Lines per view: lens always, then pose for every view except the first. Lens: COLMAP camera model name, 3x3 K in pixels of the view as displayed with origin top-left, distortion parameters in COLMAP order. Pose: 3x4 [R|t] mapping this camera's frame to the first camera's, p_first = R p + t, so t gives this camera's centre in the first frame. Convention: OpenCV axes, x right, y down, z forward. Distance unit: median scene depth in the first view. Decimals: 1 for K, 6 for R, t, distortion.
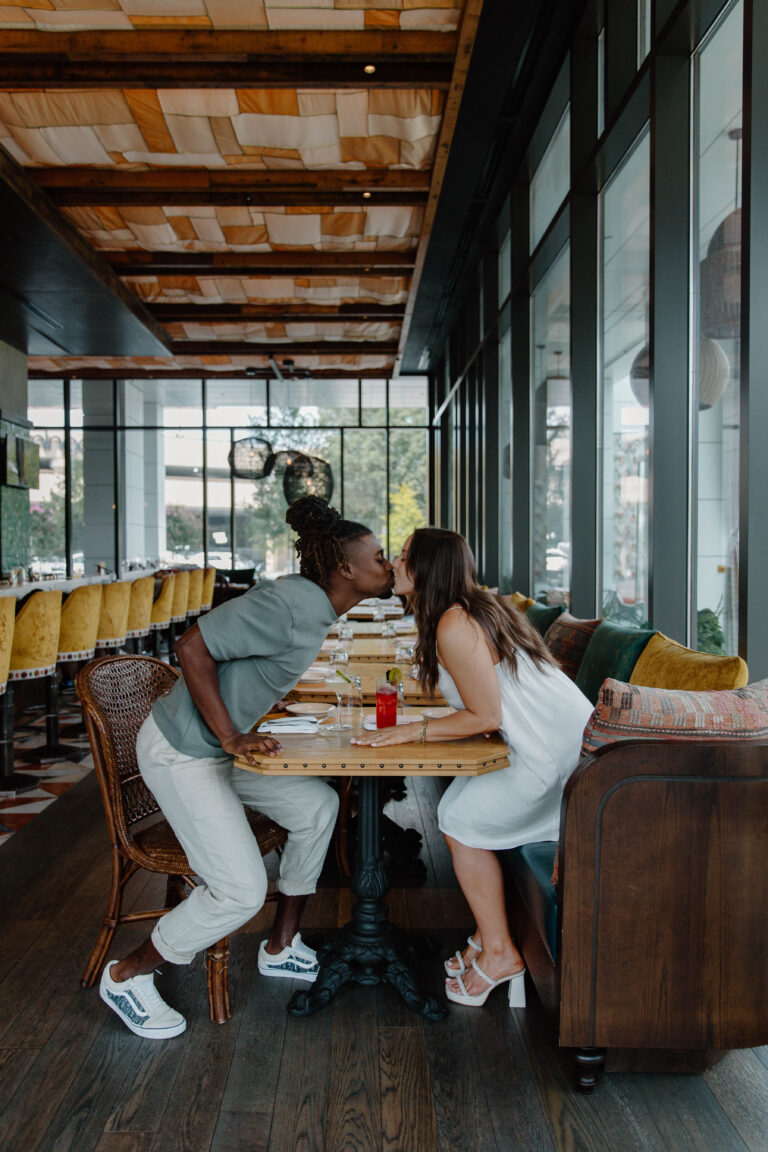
lens RADIAL K [[851.3, 0, 363.6], [0, 851.3, 572.0], [0, 0, 1]] dist [-0.005127, 0.002011]
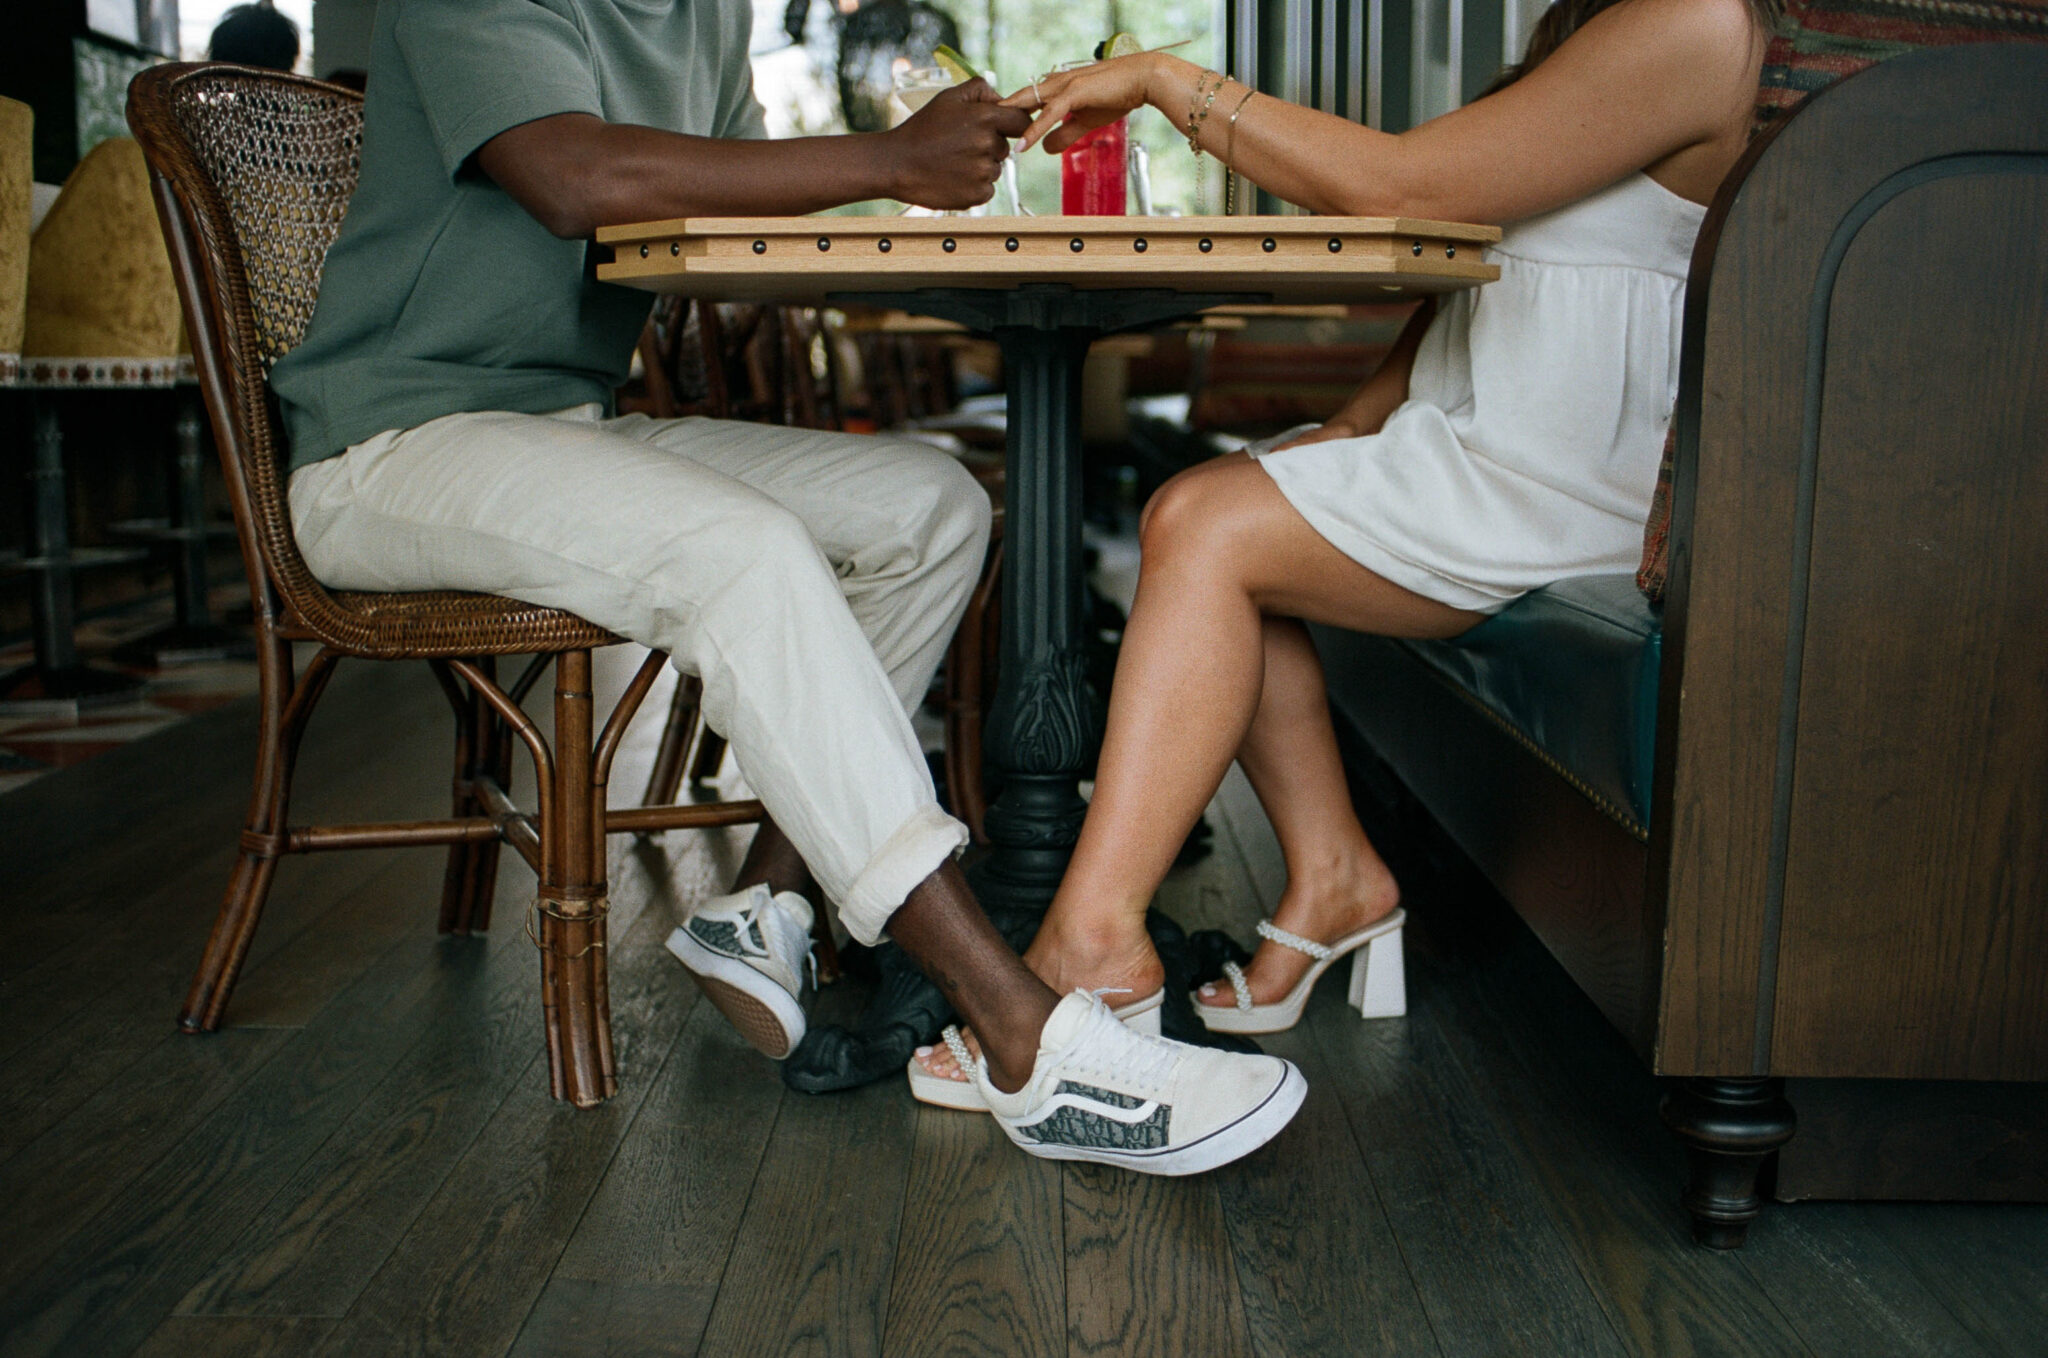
lens RADIAL K [[2136.8, 0, 1018.6], [0, 2136.8, 679.8], [0, 0, 1]] dist [-0.050252, 0.000000]
pose [[0.999907, 0.004107, -0.013029, 0.012613], [-0.002460, 0.992282, 0.123977, 0.321743], [0.013438, -0.123933, 0.992200, 0.258336]]
